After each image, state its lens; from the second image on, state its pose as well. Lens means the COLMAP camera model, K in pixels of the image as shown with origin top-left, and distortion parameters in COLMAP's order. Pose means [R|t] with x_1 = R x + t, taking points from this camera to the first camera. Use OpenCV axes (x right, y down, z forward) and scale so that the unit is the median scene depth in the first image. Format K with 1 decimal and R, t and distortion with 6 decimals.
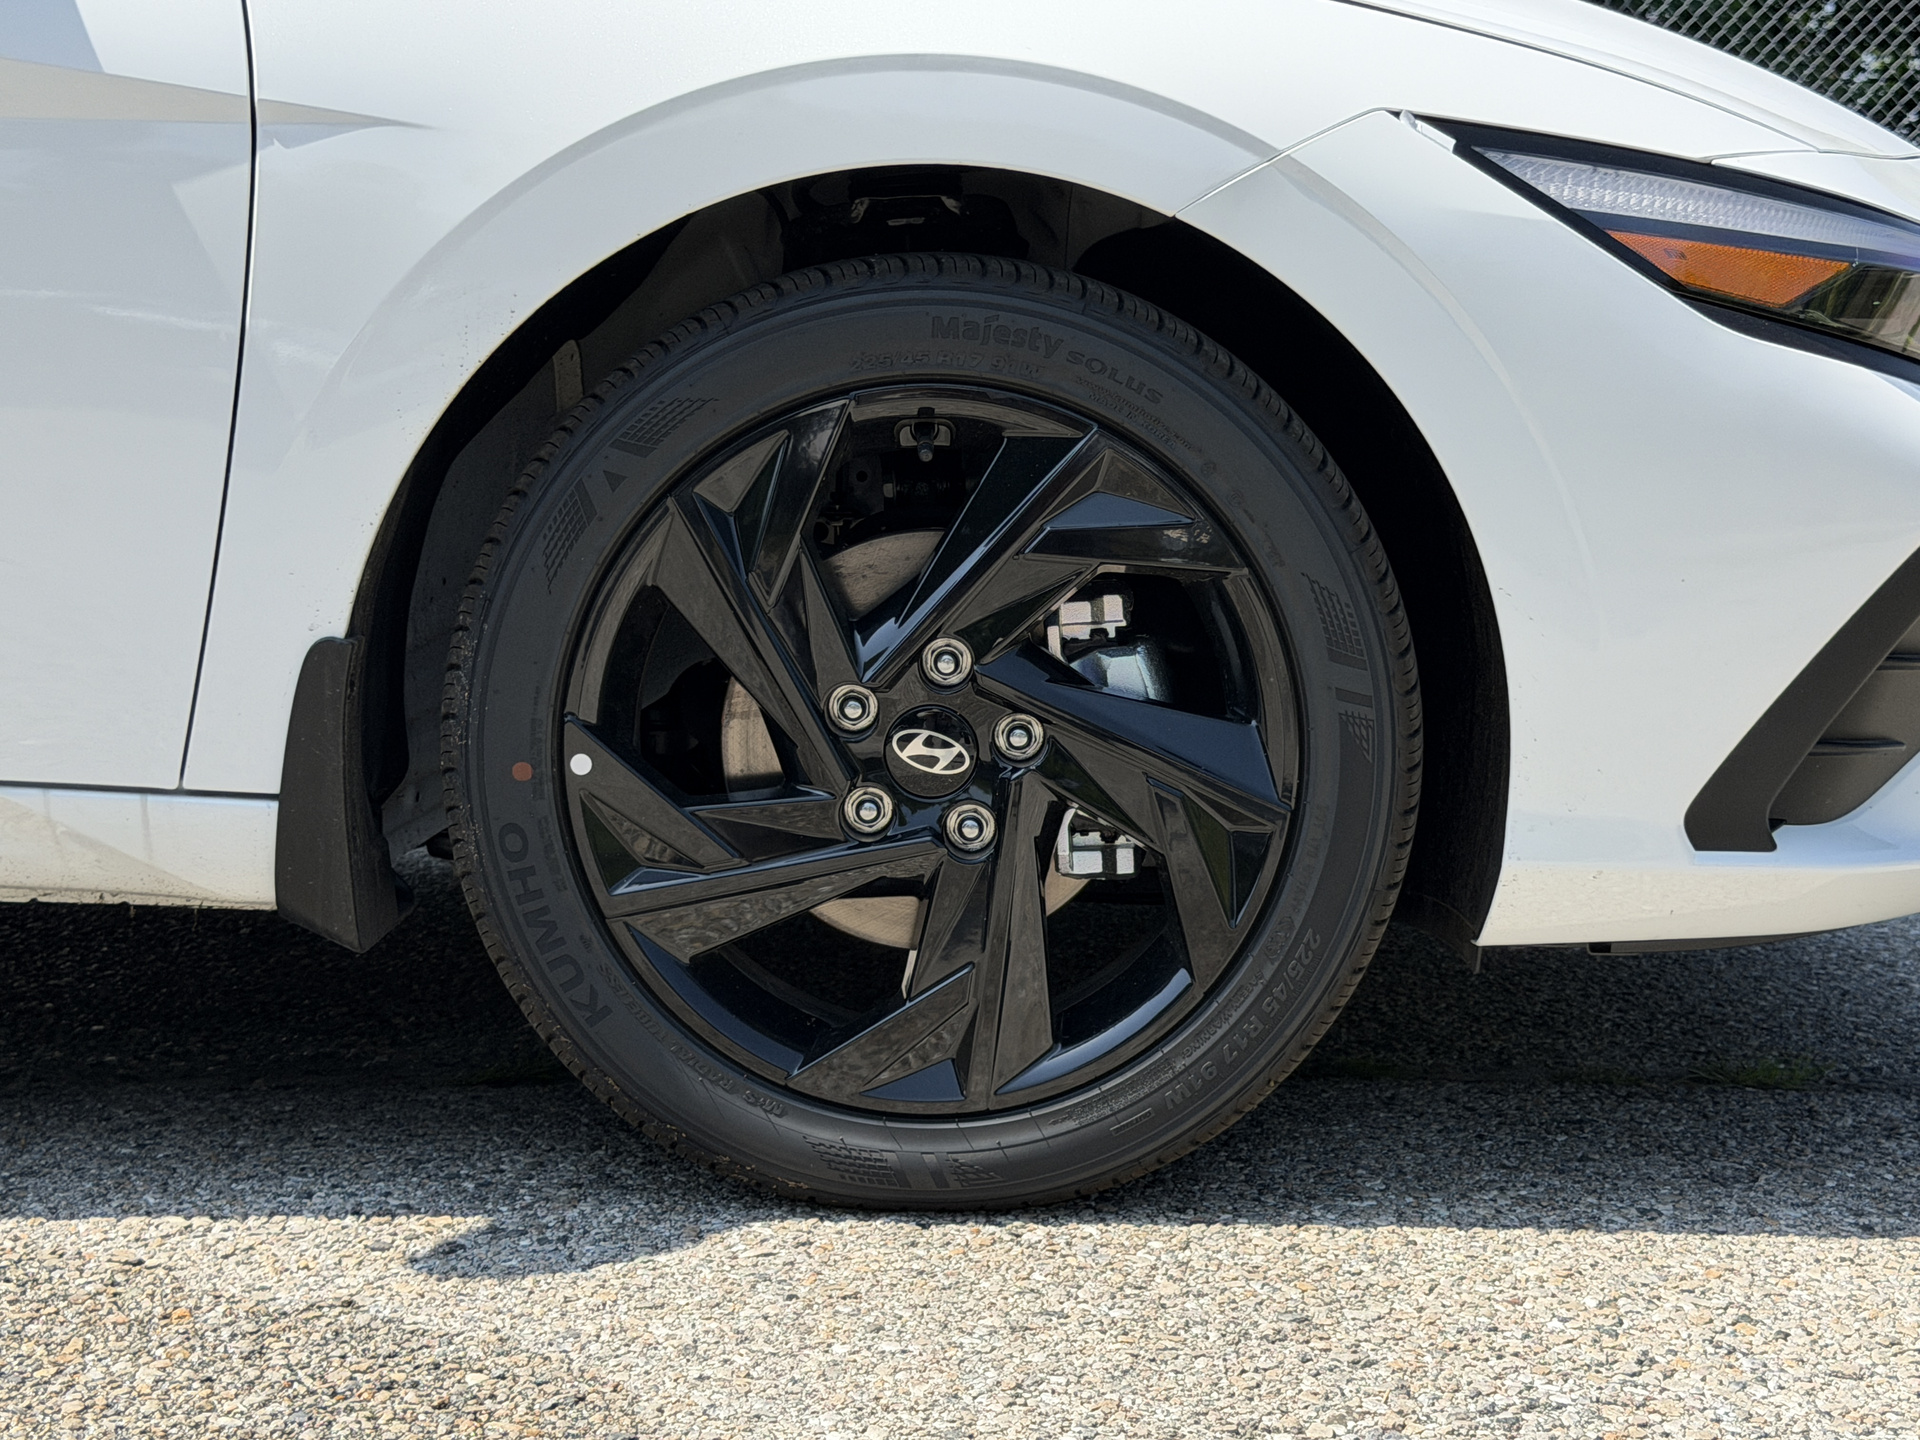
lens RADIAL K [[3352.6, 0, 964.5], [0, 3352.6, 722.1], [0, 0, 1]] dist [0.001354, 0.000000]
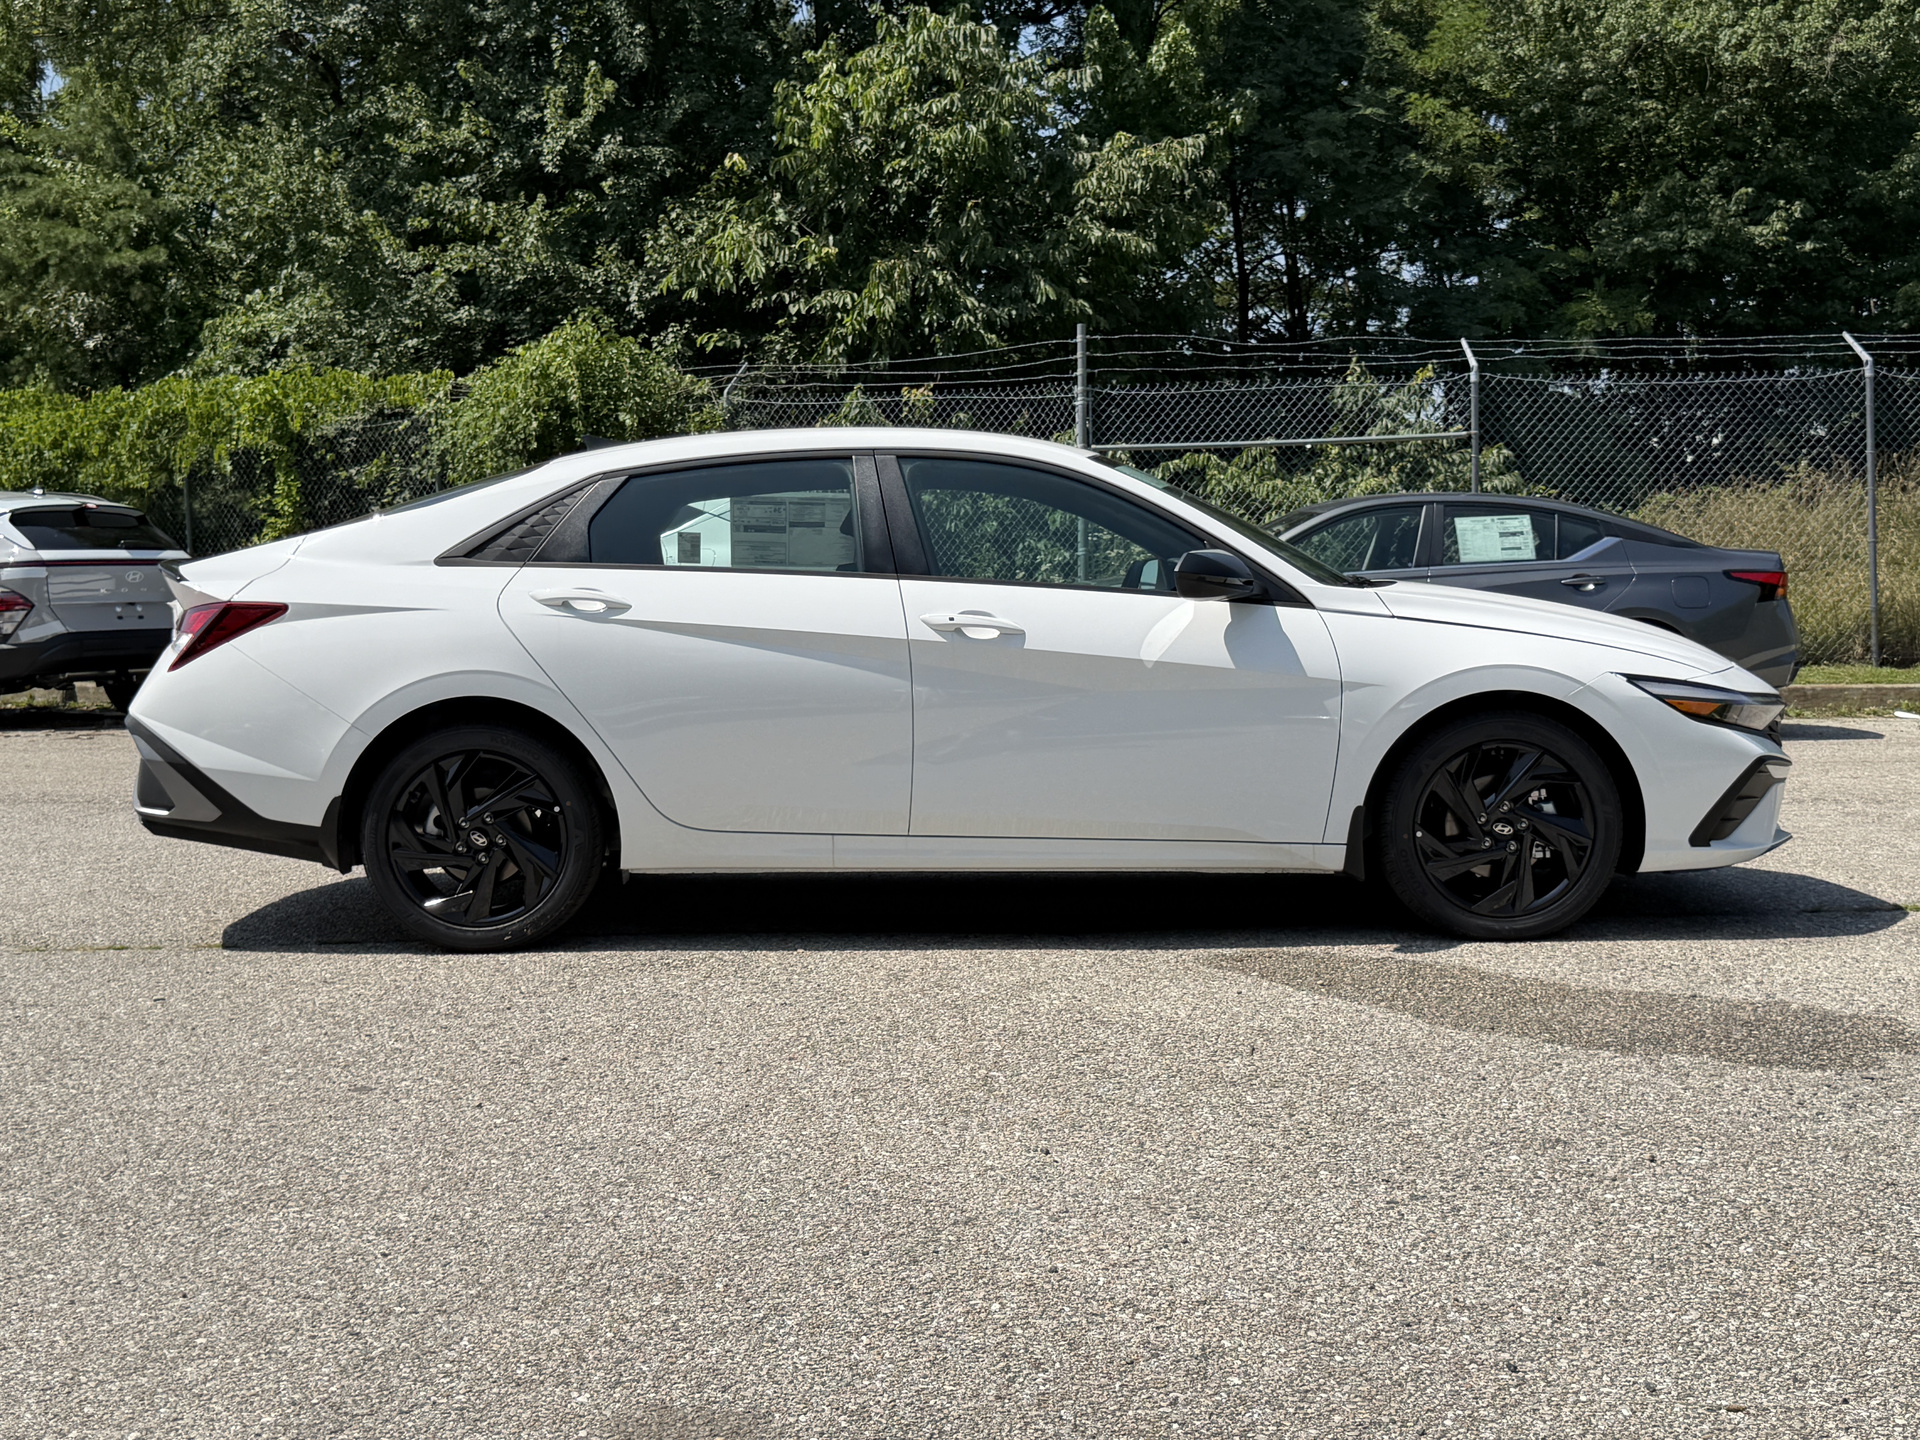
lens RADIAL K [[2407.7, 0, 952.5], [0, 2407.7, 720.6], [0, 0, 1]] dist [0.057729, 0.000000]
pose [[0.999523, -0.030876, -0.000753, -0.680853], [0.030817, 0.998649, -0.041830, -0.020503], [0.002043, 0.041787, 0.999124, -1.978622]]
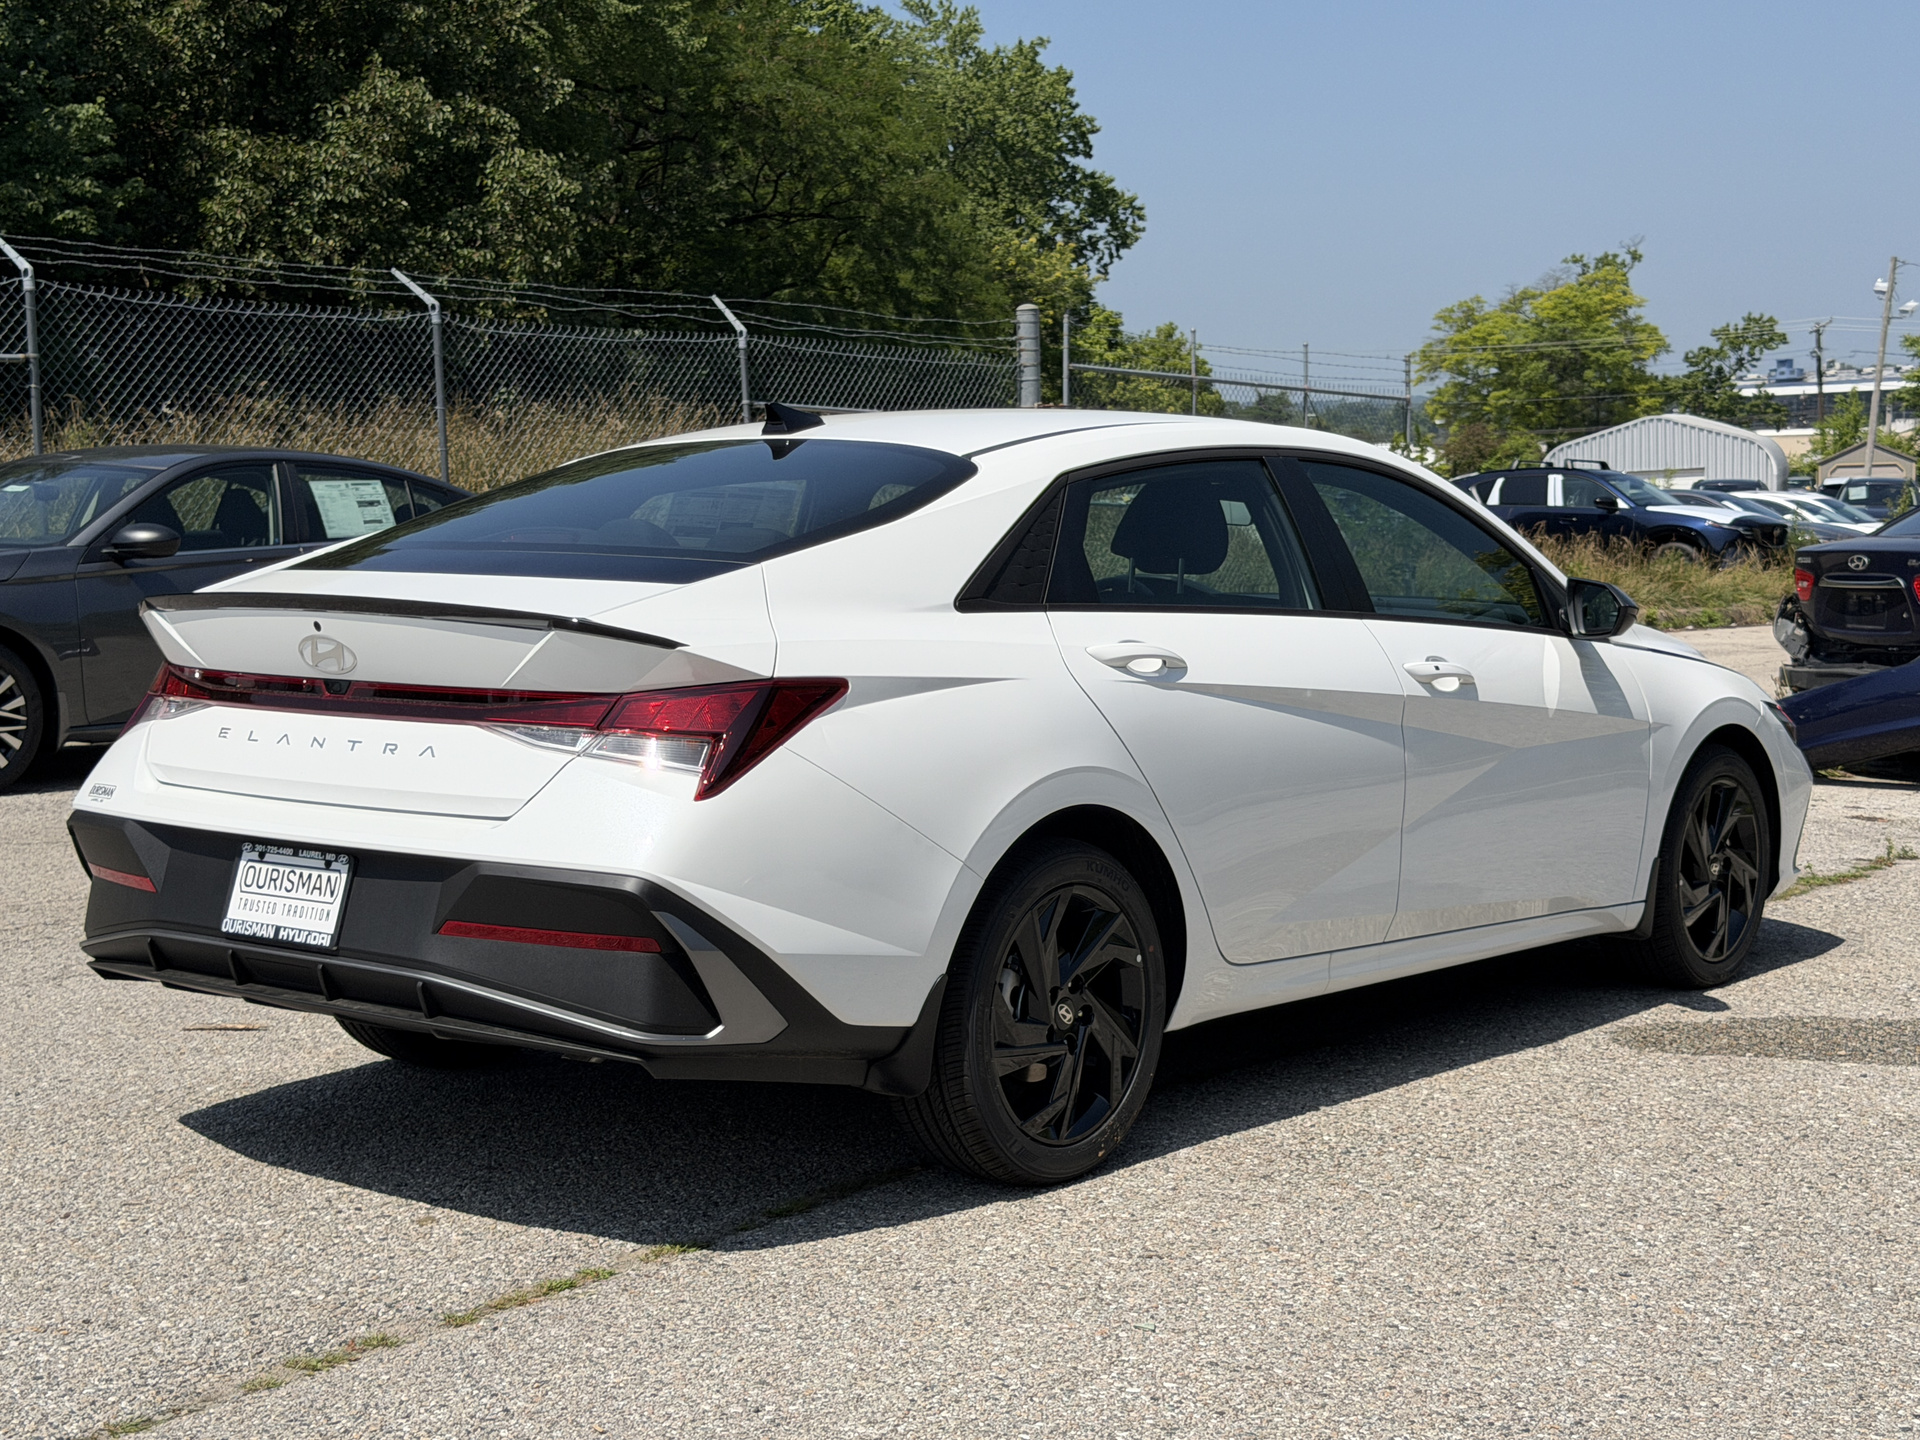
lens RADIAL K [[2791.6, 0, 959.6], [0, 2791.6, 712.3], [0, 0, 1]] dist [0.169748, 0.000000]
pose [[0.618412, -0.075495, 0.782219, -3.155747], [0.085529, 0.995928, 0.028503, -0.344088], [-0.781186, 0.049276, 0.622351, -0.400901]]
